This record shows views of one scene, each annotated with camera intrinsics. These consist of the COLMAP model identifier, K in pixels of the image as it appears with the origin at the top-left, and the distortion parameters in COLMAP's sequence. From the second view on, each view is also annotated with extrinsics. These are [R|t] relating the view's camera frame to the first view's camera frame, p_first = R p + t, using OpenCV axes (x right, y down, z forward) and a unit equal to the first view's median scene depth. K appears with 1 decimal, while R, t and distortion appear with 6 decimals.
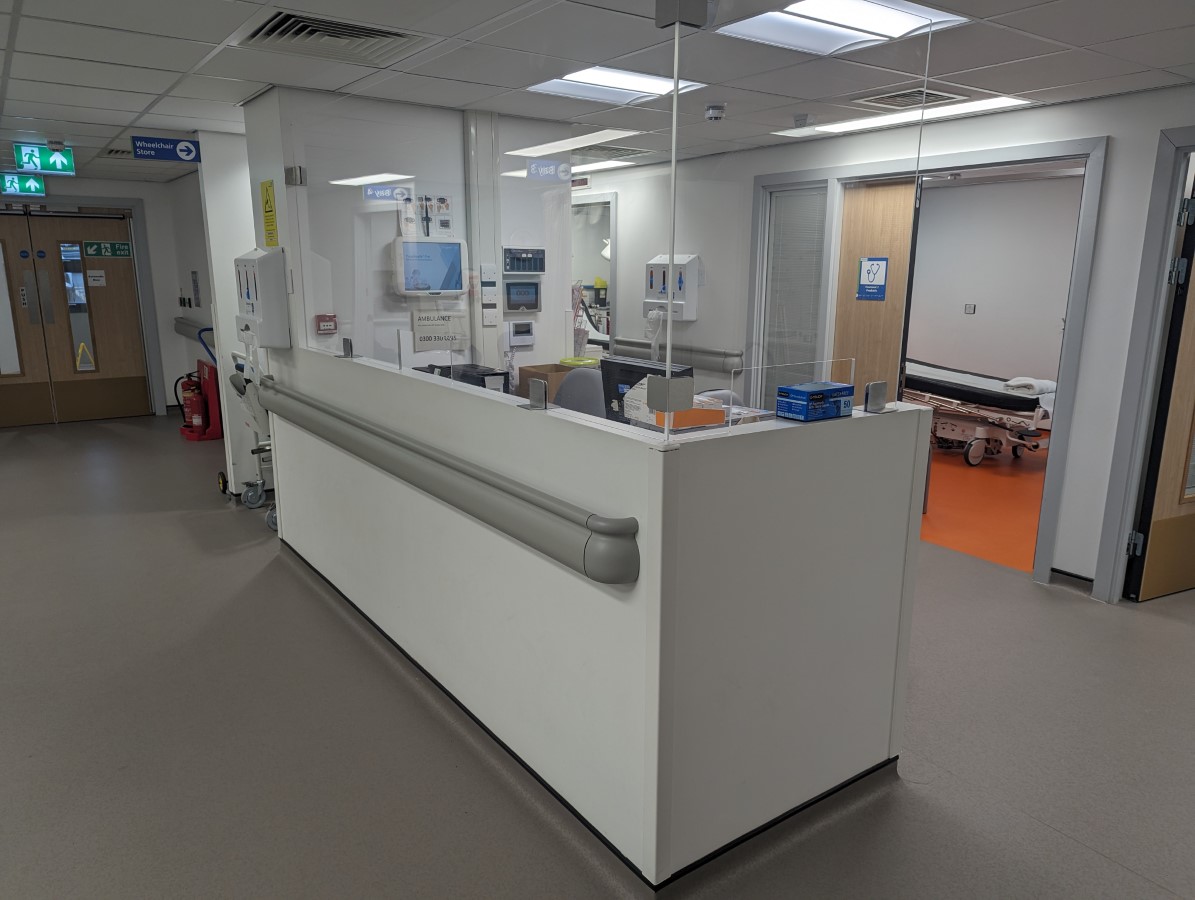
lens RADIAL K [[840.9, 0, 597.5], [0, 840.9, 450.0], [0, 0, 1]] dist [0.010597, 0.004088]
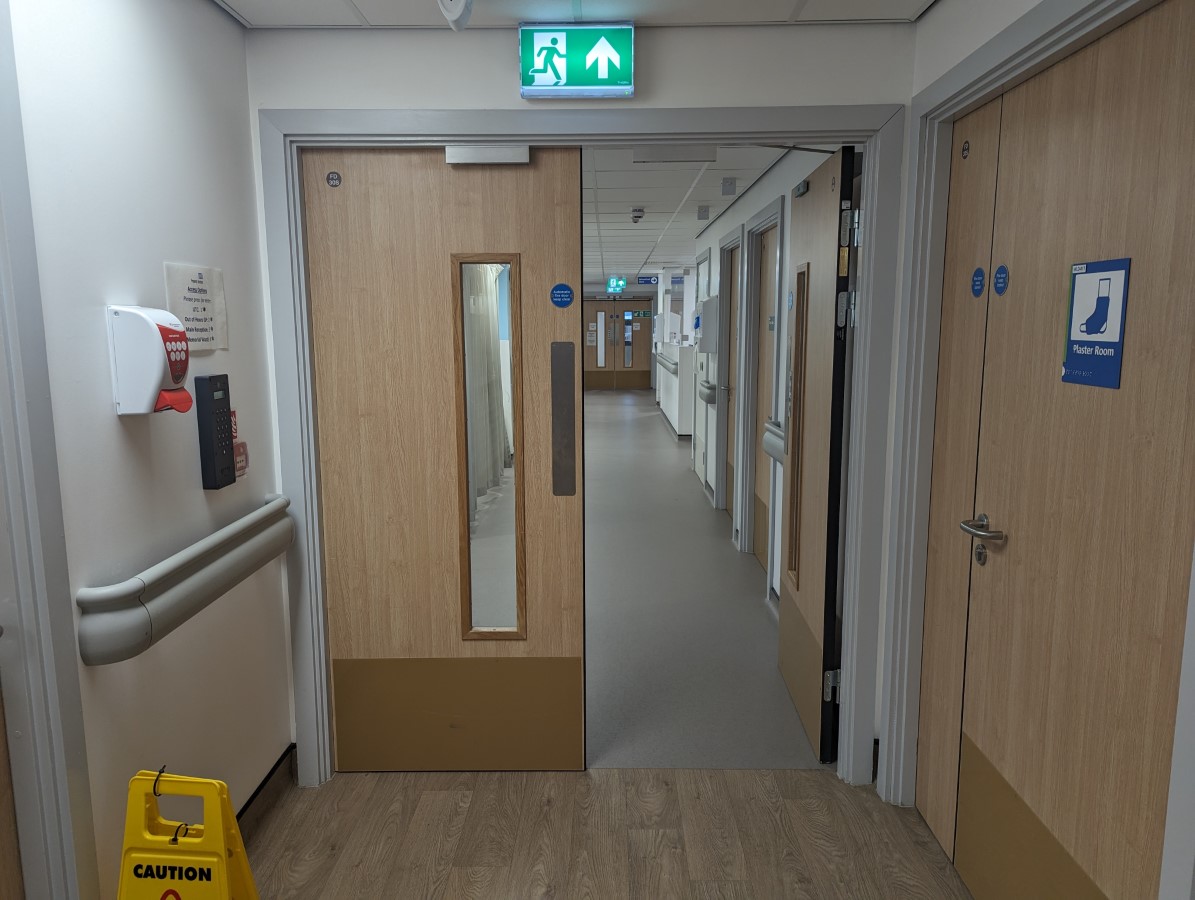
lens RADIAL K [[840.9, 0, 597.5], [0, 840.9, 450.0], [0, 0, 1]] dist [0.010597, 0.004088]
pose [[0.806298, 0.079994, -0.586075, 0.704059], [-0.120794, 0.992201, -0.030756, 0.216629], [0.579044, 0.095593, 0.809673, -0.897951]]
